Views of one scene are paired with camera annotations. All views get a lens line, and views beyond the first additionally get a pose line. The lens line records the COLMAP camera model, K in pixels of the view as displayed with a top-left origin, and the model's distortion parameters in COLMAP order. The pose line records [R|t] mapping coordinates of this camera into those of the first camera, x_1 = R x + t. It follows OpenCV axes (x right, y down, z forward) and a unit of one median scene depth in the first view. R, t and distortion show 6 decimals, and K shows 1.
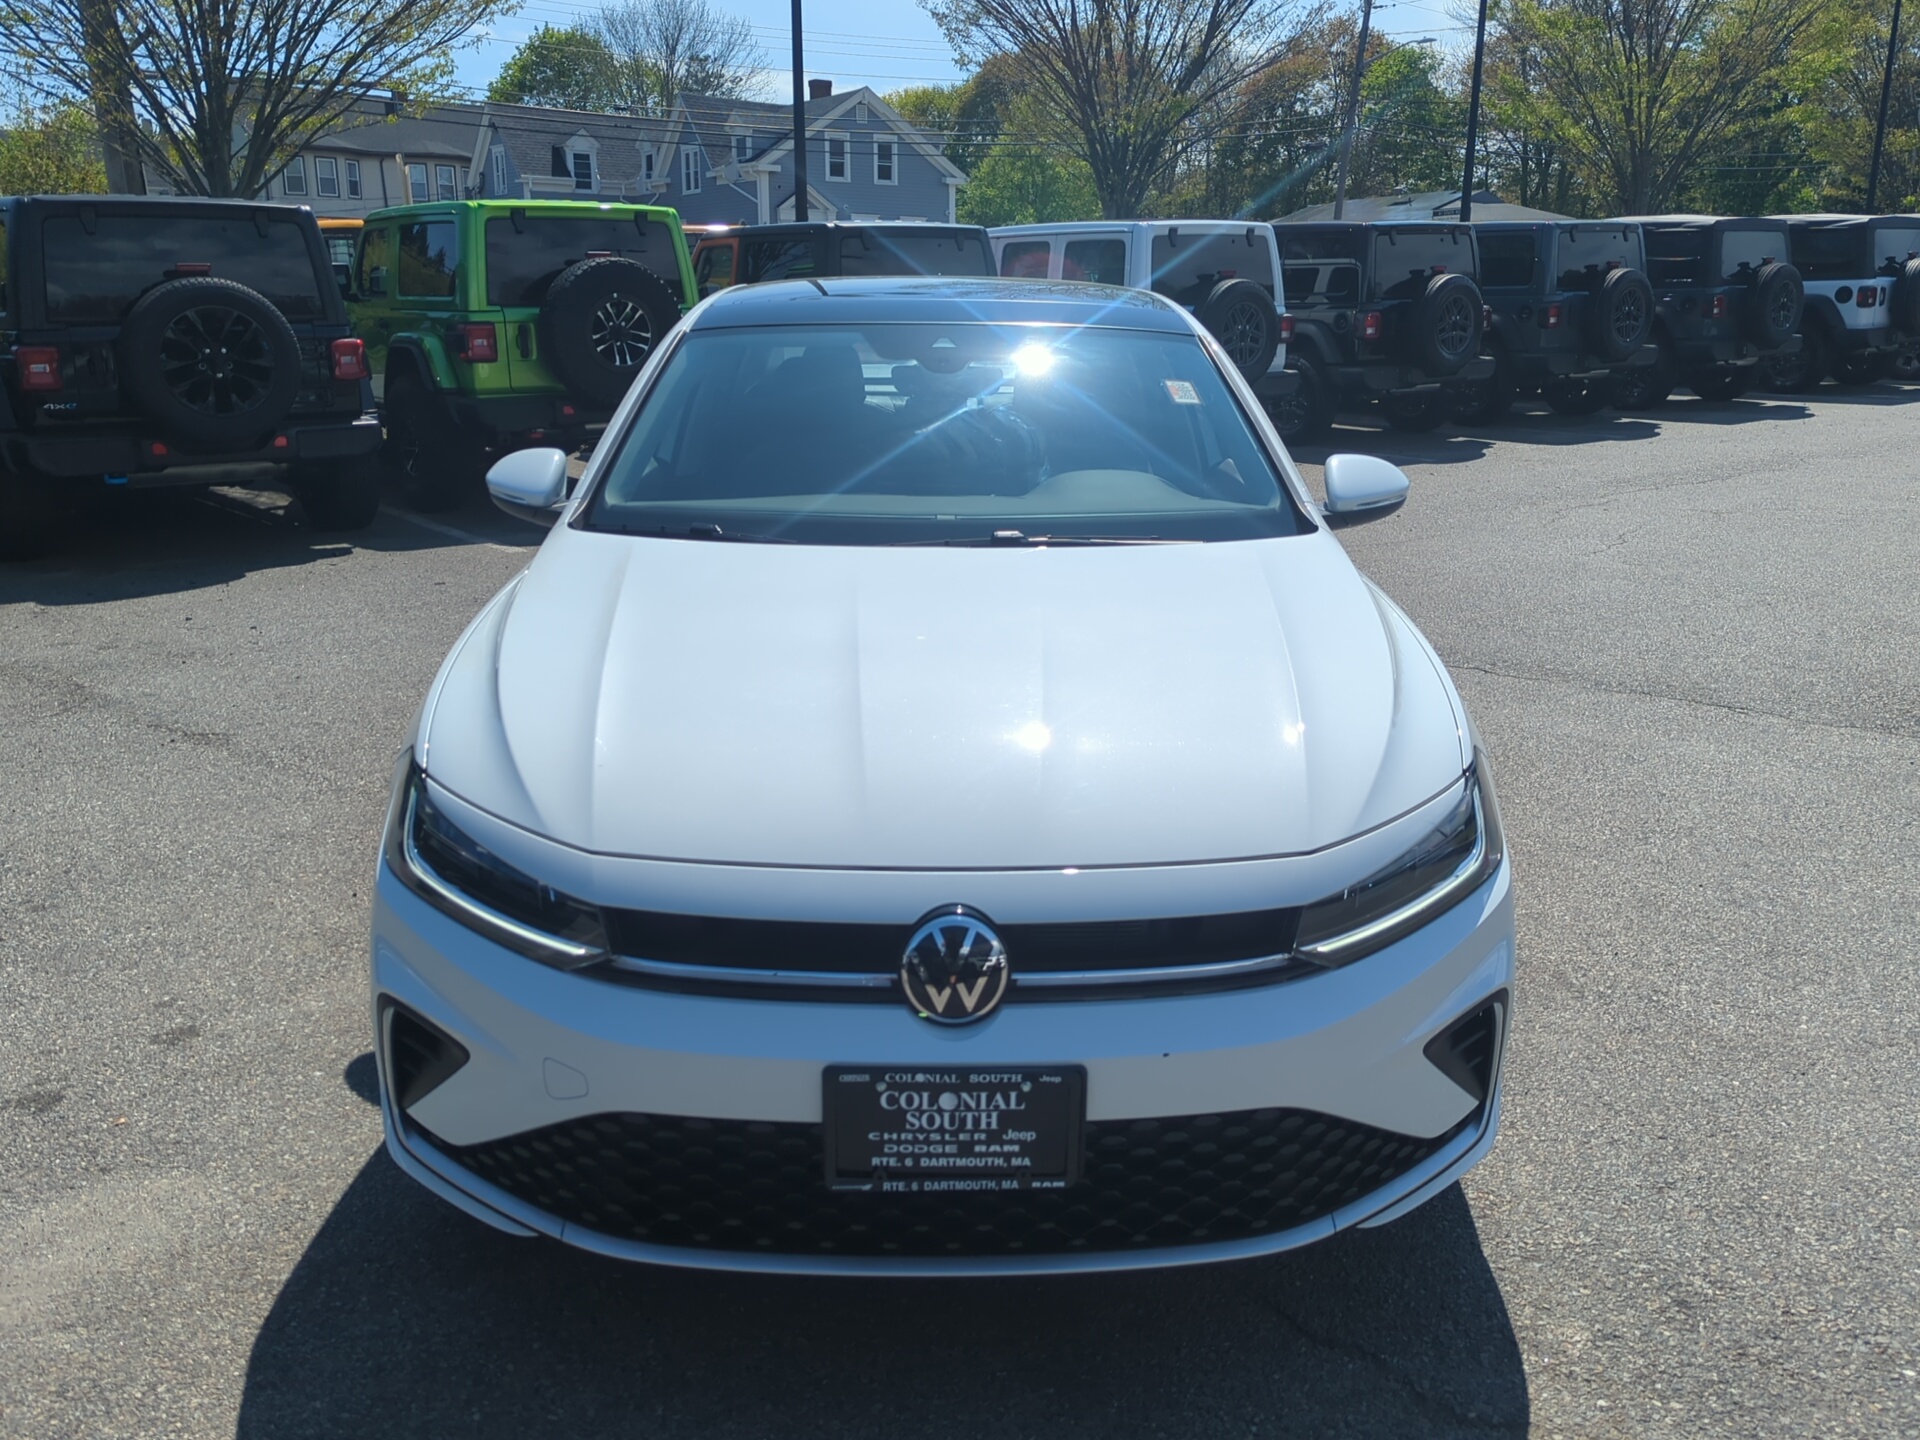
lens RADIAL K [[1558.6, 0, 993.5], [0, 1558.6, 731.1], [0, 0, 1]] dist [0.061181, -0.062172]
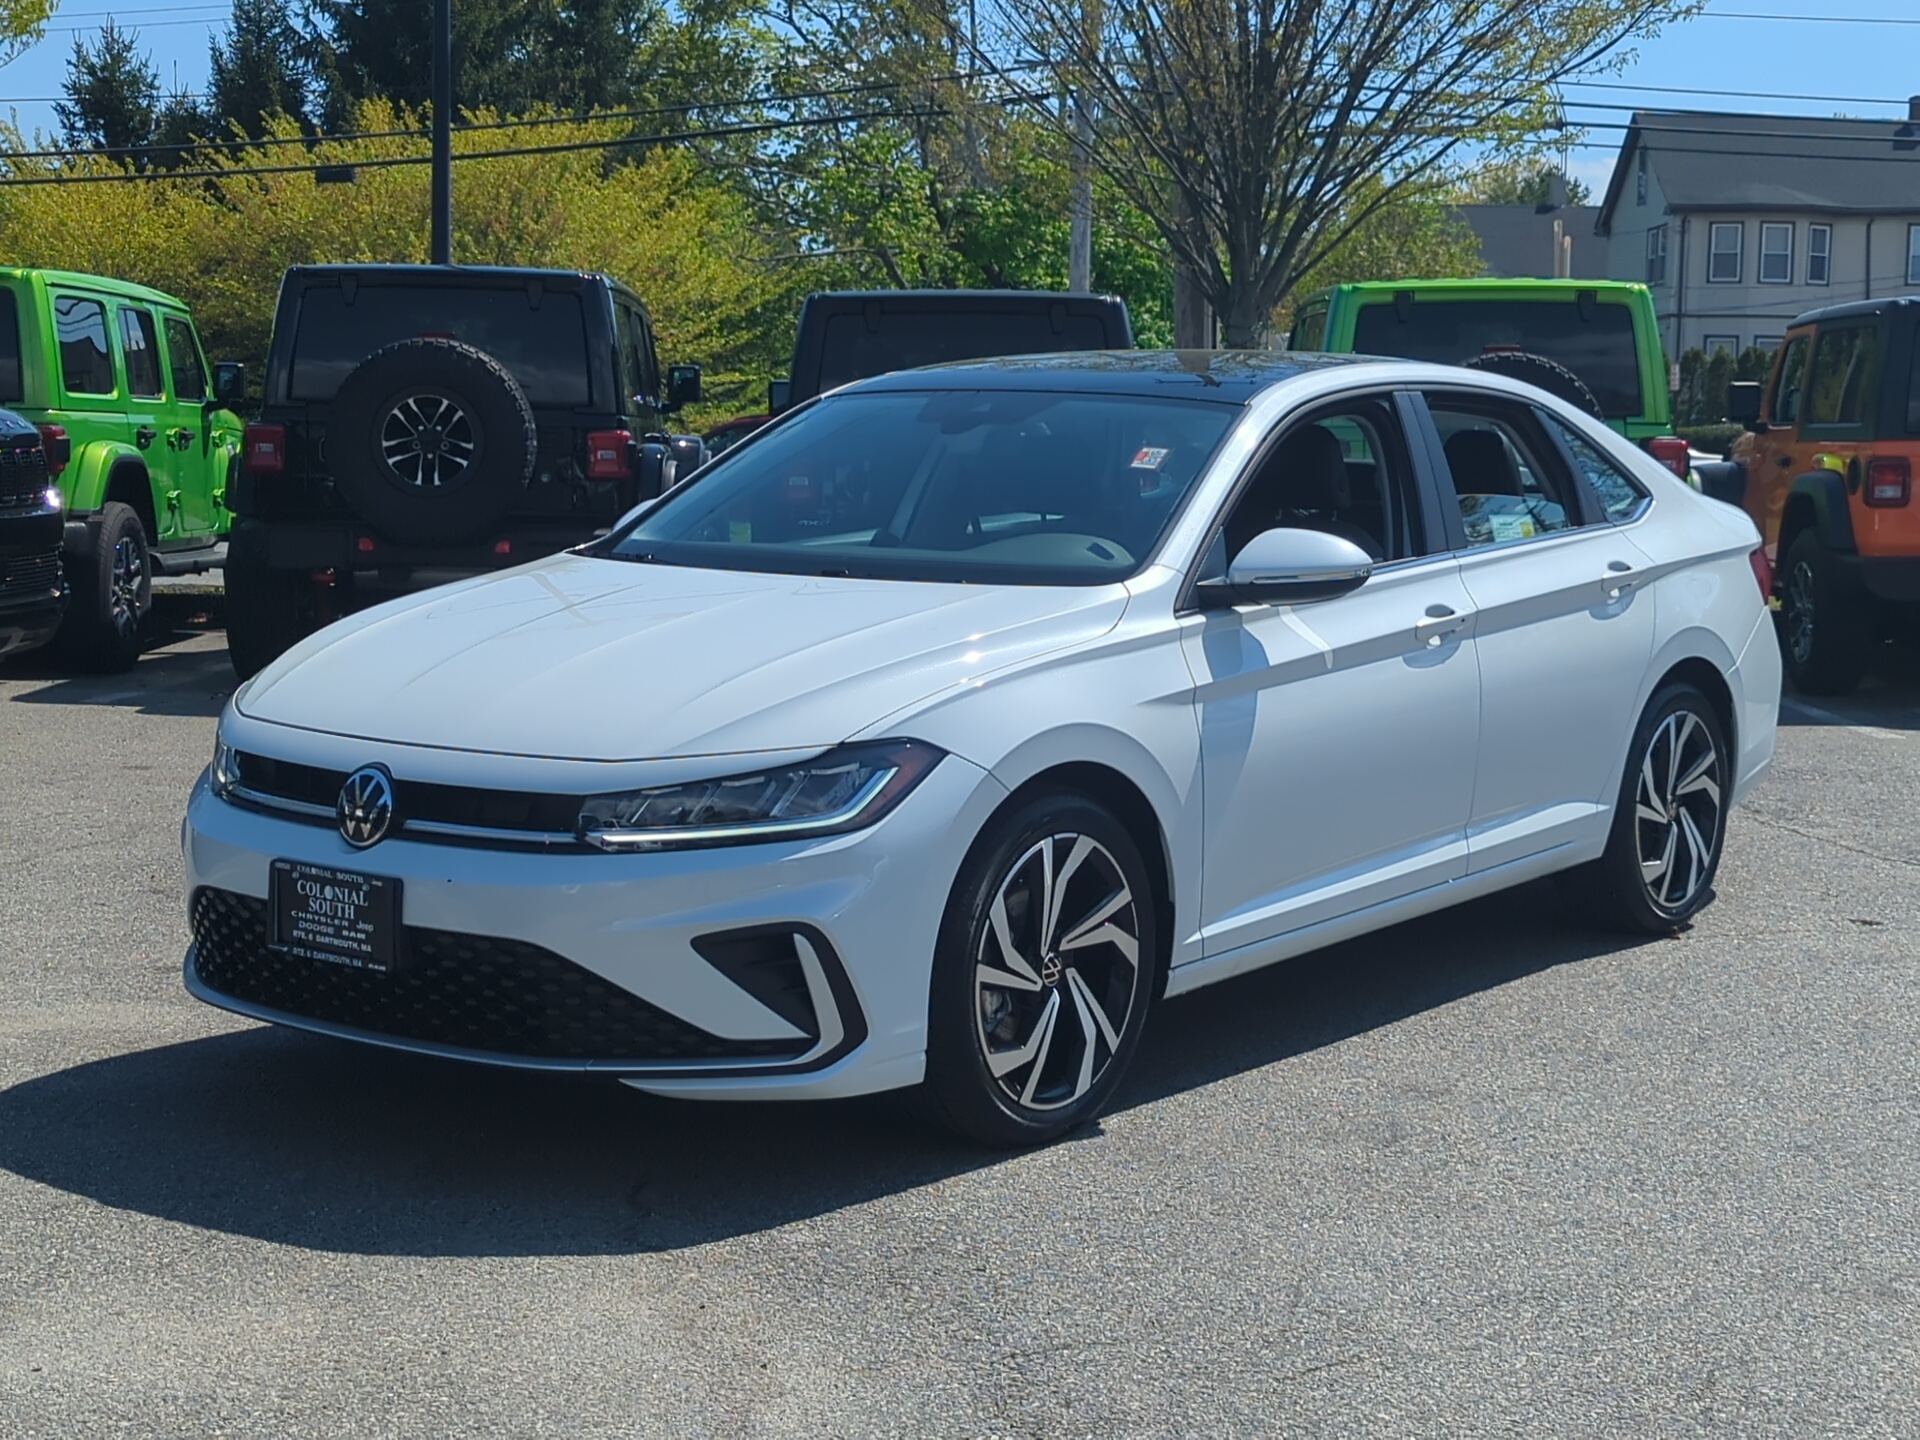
lens RADIAL K [[3048.3, 0, 968.3], [0, 3048.3, 724.0], [0, 0, 1]] dist [0.045481, 0.000000]
pose [[0.764294, 0.068811, -0.641186, 2.070640], [-0.184146, 0.976179, -0.114740, 0.287776], [0.618017, 0.205767, 0.758759, -0.720005]]
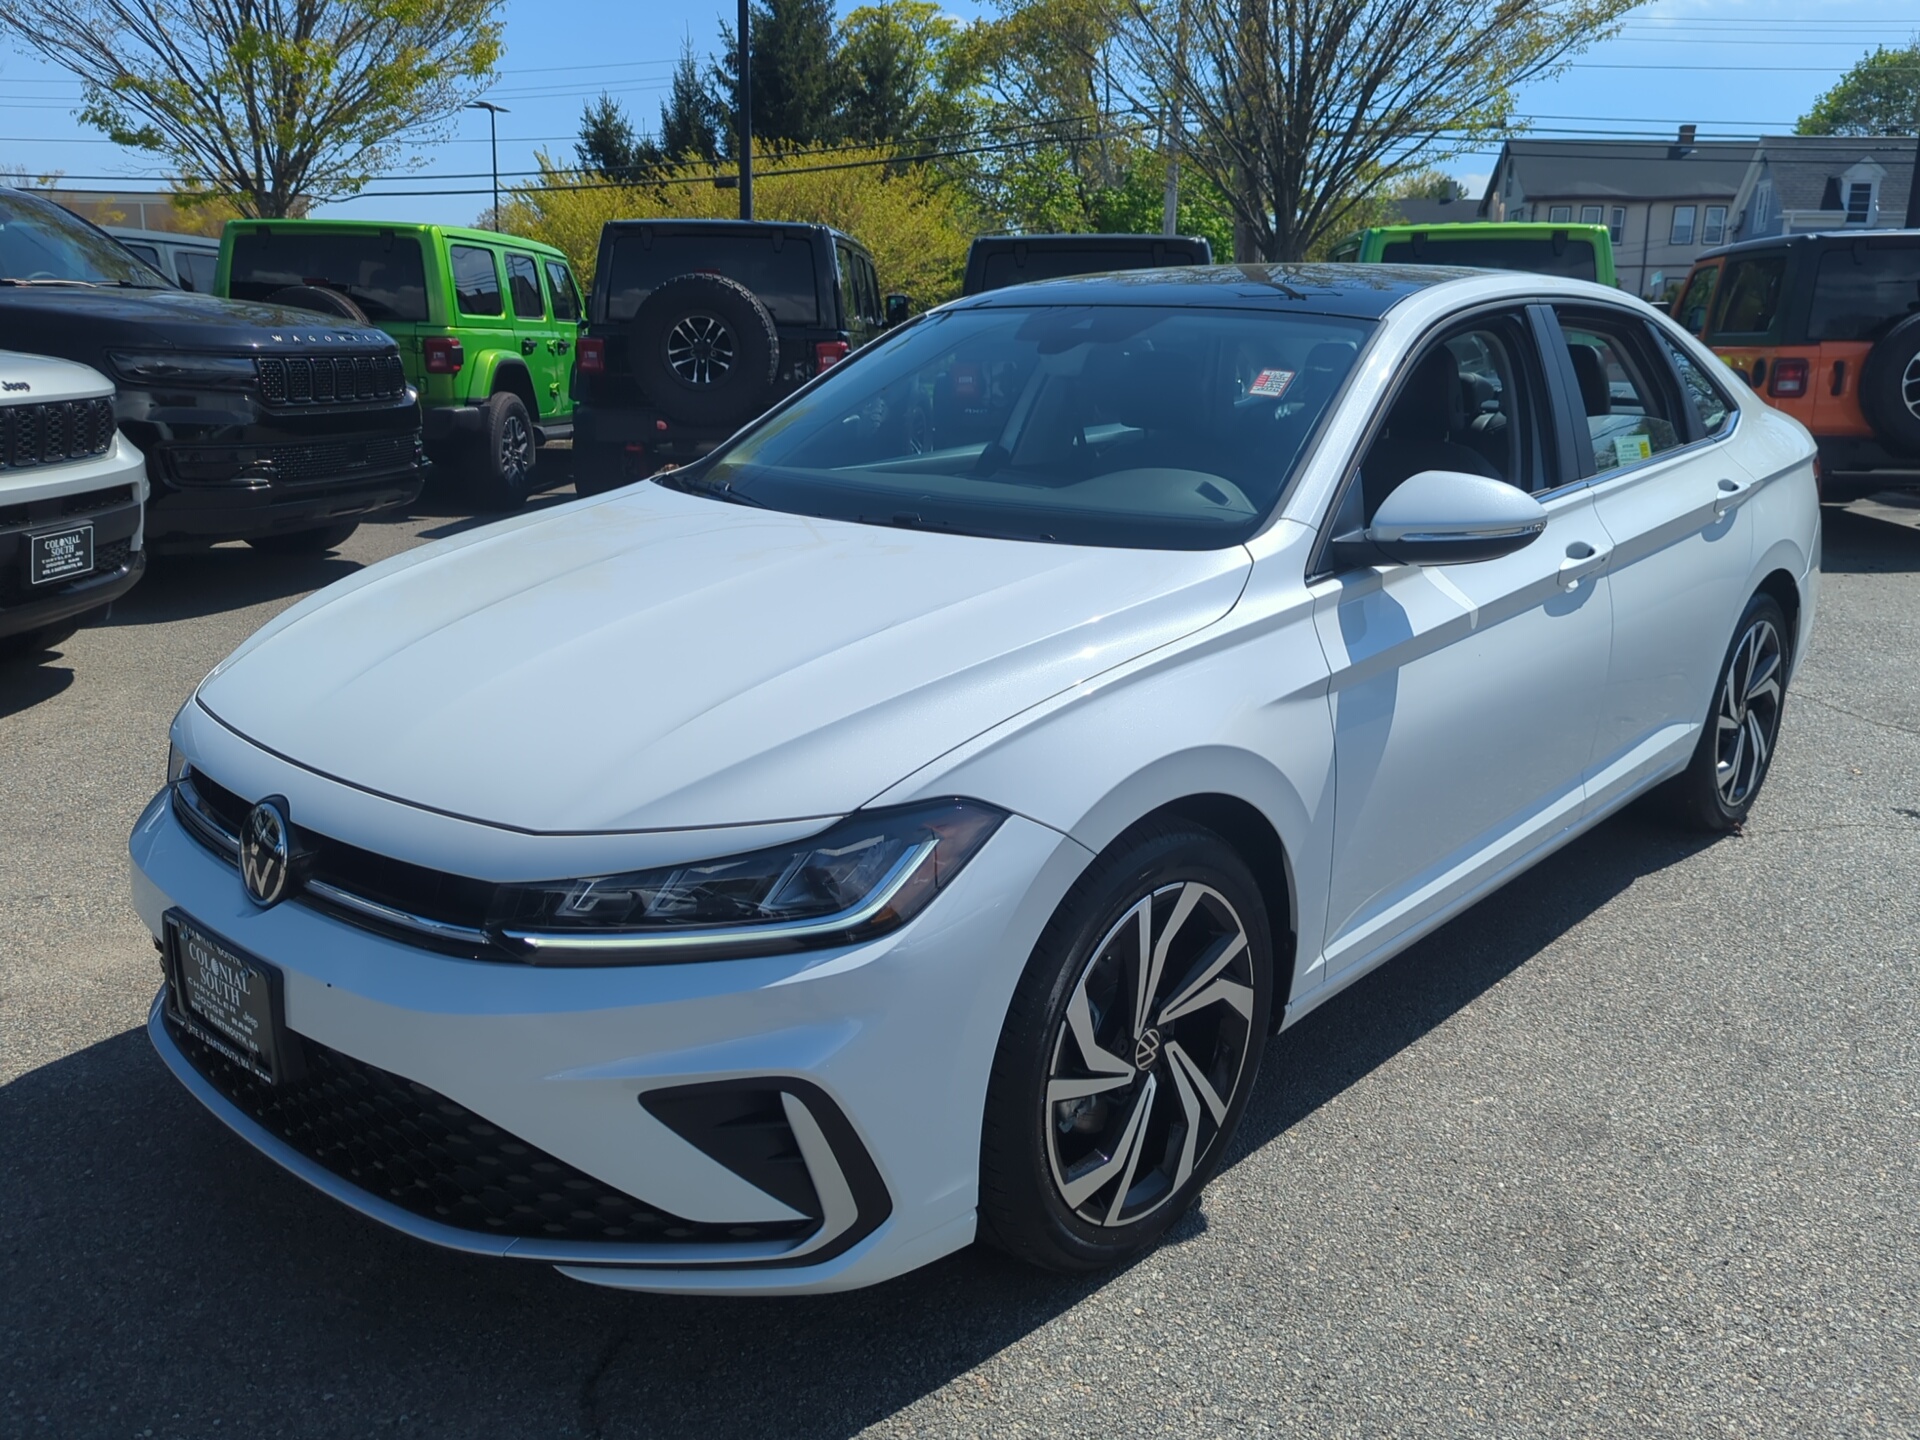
lens RADIAL K [[1603.7, 0, 975.5], [0, 1603.7, 727.1], [0, 0, 1]] dist [0.051158, -0.052211]
pose [[0.712619, 0.170697, -0.680469, 1.043693], [-0.197421, 0.979544, 0.038972, -0.070502], [0.673201, 0.106567, 0.731740, 0.499927]]
